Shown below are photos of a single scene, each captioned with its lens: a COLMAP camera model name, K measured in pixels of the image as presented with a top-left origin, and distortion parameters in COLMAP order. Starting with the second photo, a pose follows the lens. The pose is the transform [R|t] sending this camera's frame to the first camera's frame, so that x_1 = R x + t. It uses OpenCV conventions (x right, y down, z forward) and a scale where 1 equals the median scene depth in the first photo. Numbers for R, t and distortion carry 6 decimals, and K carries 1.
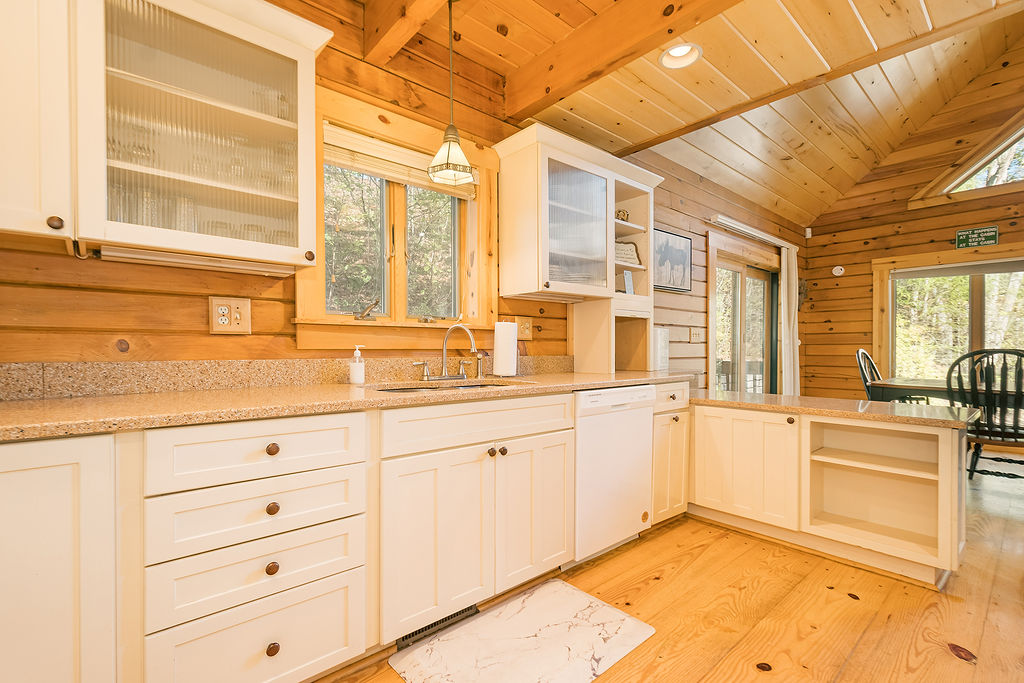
lens RADIAL K [[454.8, 0, 497.1], [0, 454.8, 355.1], [0, 0, 1]] dist [0.001407, -0.000155]
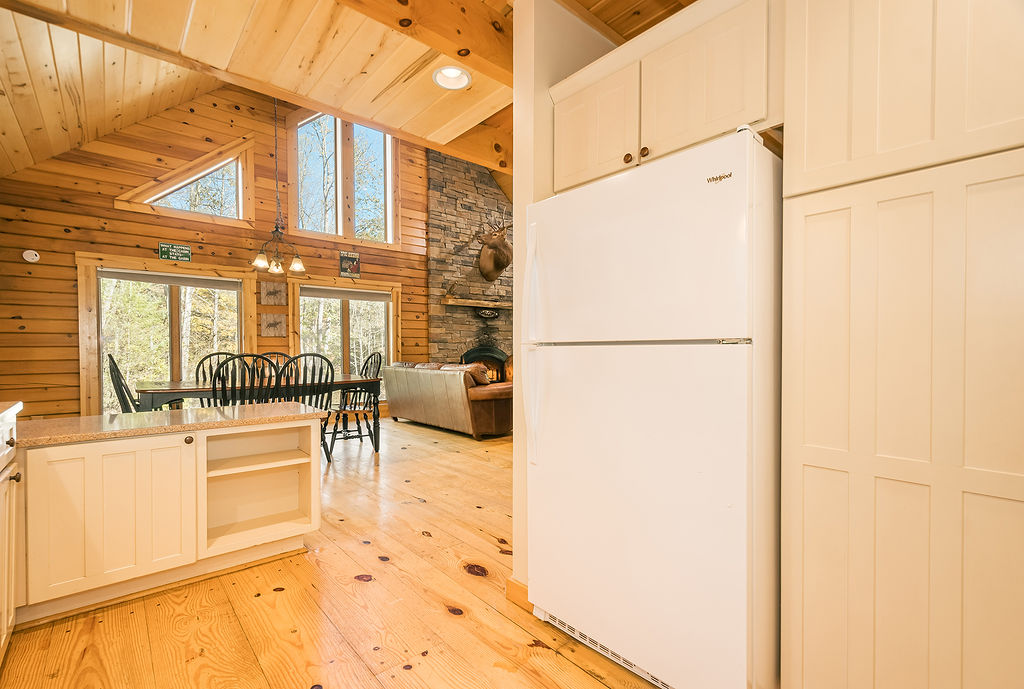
lens RADIAL K [[466.5, 0, 524.5], [0, 466.5, 354.3], [0, 0, 1]] dist [0.000648, 0.000138]
pose [[-0.032553, -0.015550, 0.999349, -0.131205], [0.015730, 0.999747, 0.016069, -0.012163], [-0.999346, 0.016243, -0.032301, 0.184441]]
